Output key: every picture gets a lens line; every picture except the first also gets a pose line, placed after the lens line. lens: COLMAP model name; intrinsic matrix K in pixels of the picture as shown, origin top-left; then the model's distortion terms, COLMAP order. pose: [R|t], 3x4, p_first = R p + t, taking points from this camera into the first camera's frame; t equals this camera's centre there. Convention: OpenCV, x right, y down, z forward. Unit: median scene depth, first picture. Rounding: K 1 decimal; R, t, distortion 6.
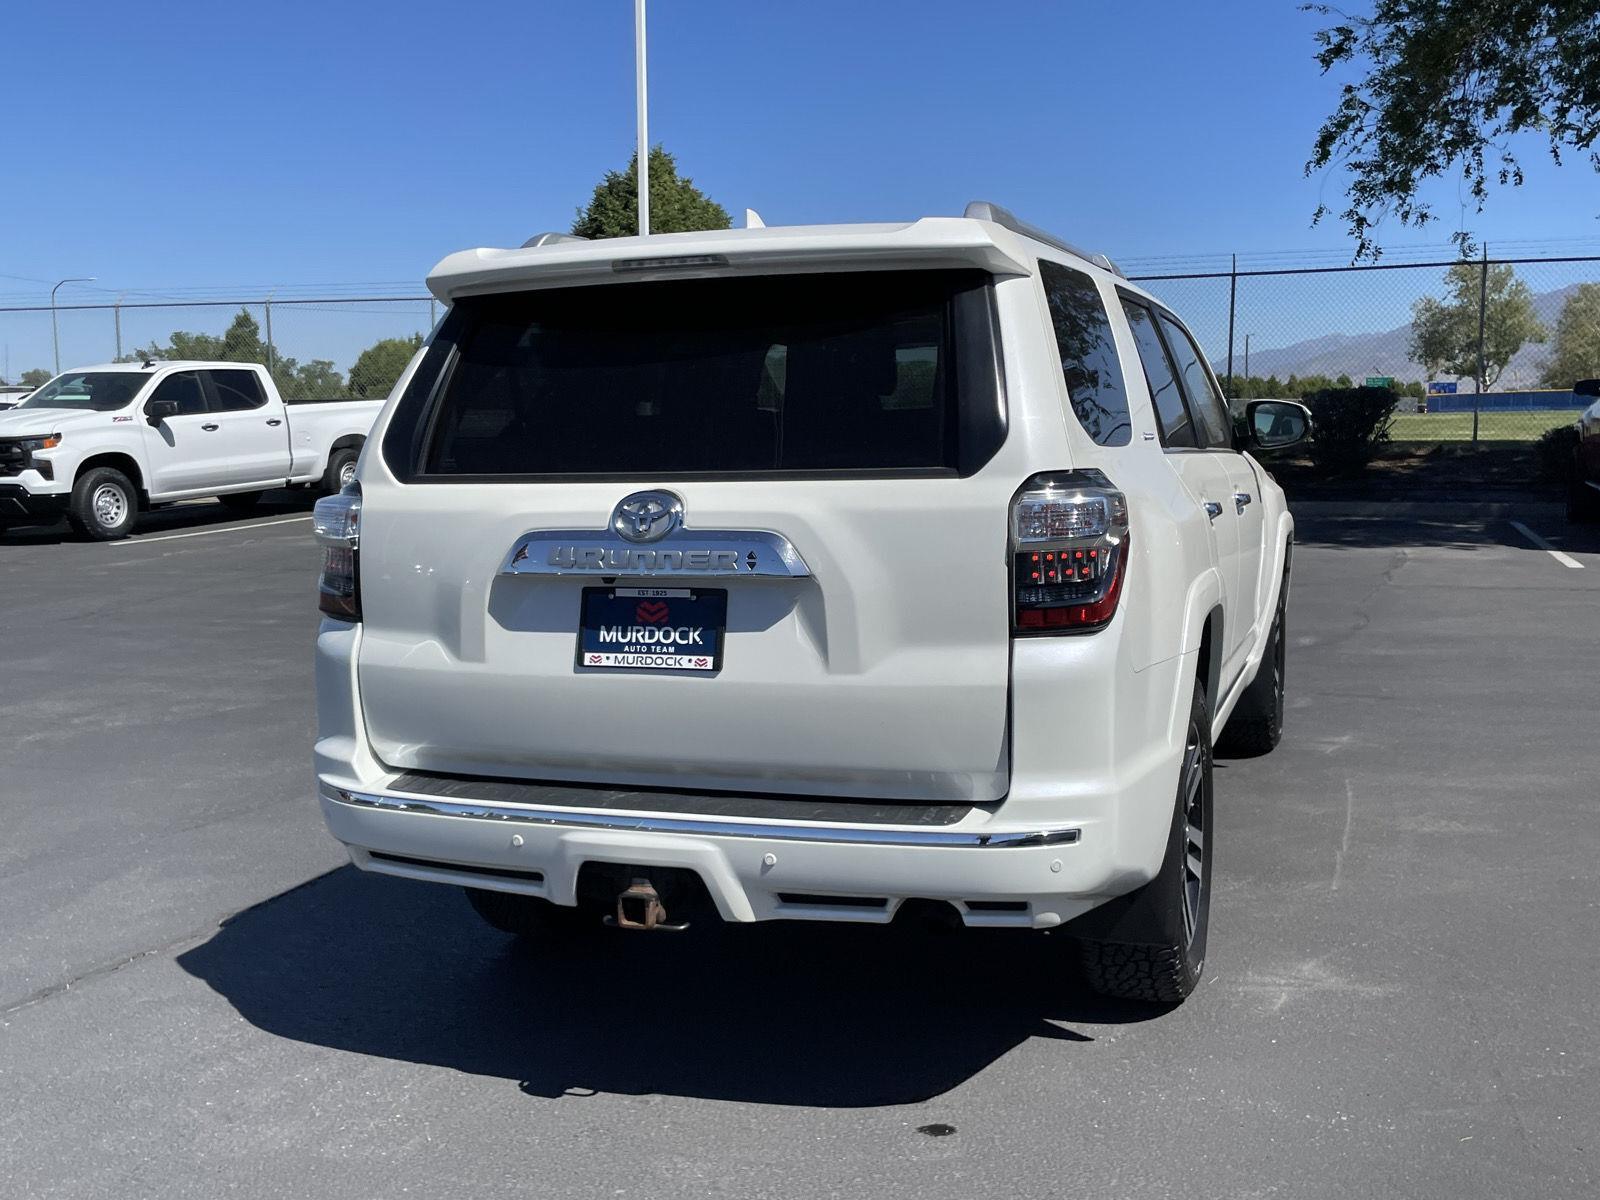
lens RADIAL K [[1547.3, 0, 828.7], [0, 1547.3, 600.0], [0, 0, 1]] dist [0.112119, -0.168422]
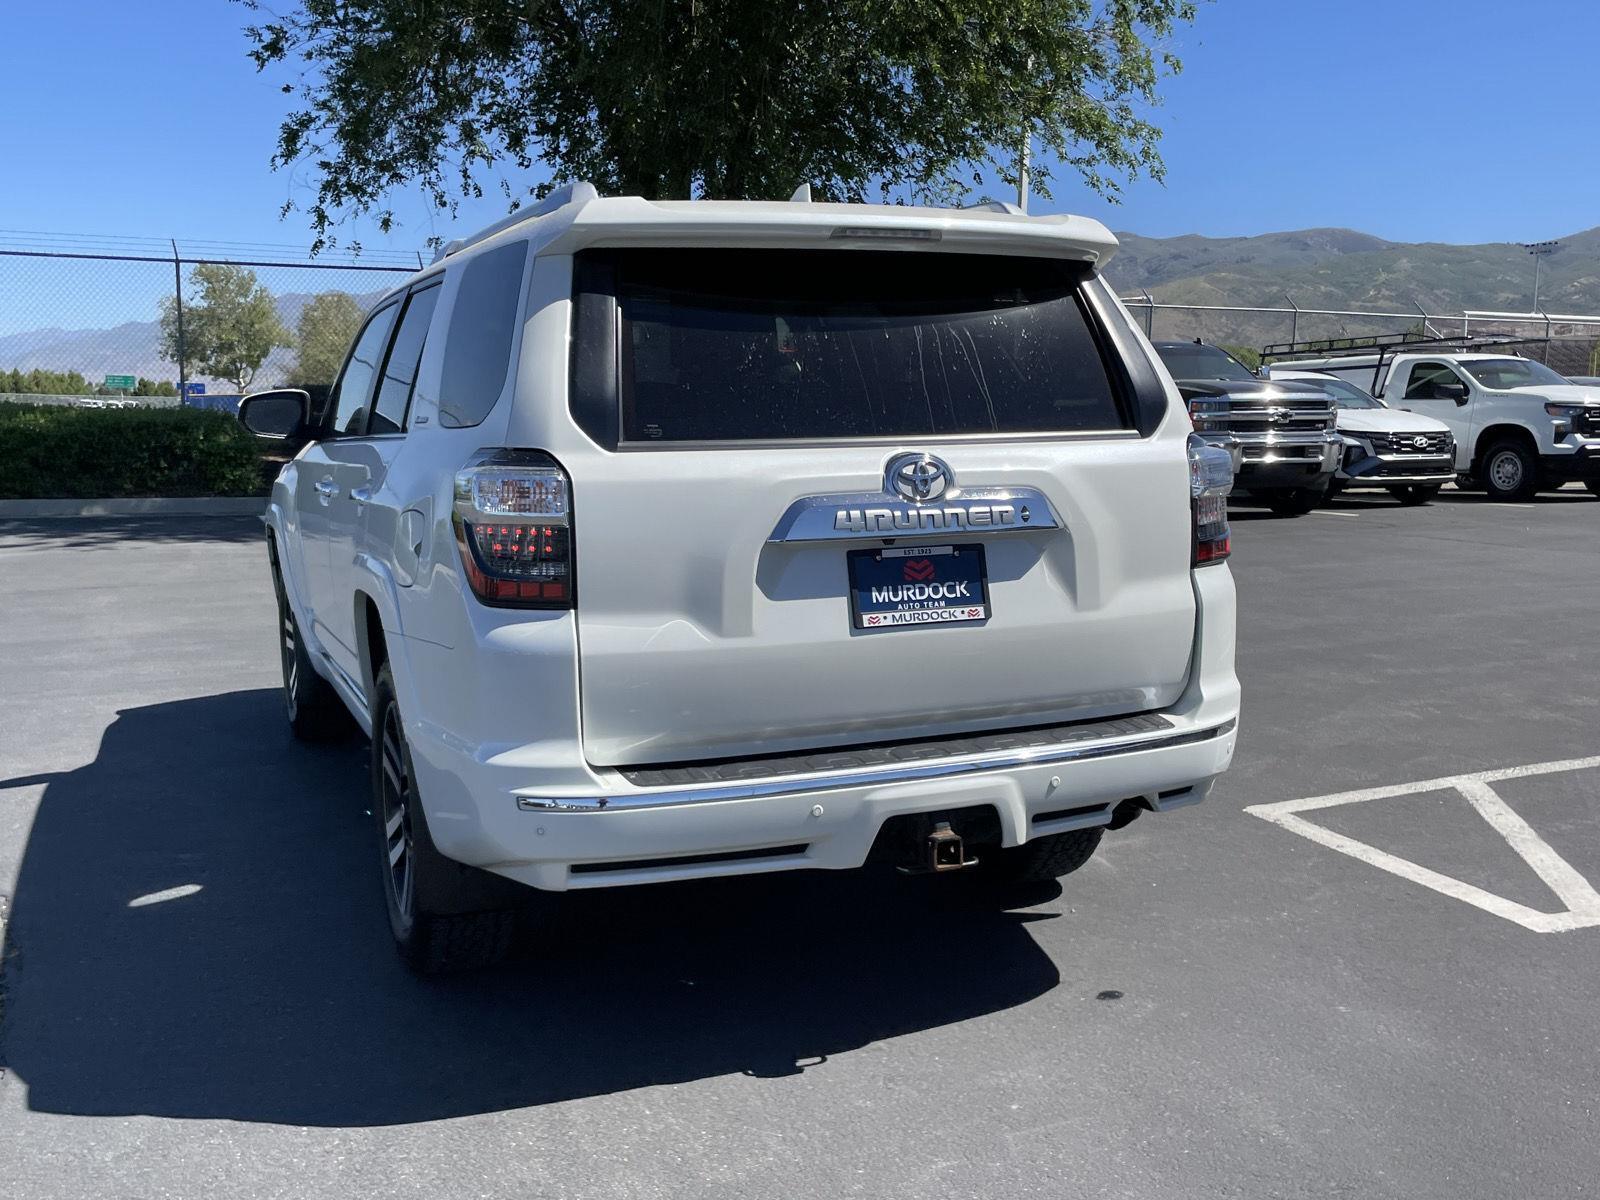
lens RADIAL K [[1547.3, 0, 828.7], [0, 1547.3, 600.0], [0, 0, 1]] dist [0.112119, -0.168422]
pose [[0.728888, -0.071500, 0.680890, -0.865059], [0.071923, 0.997025, 0.027704, -0.005182], [-0.680845, 0.028779, 0.731862, 0.277167]]
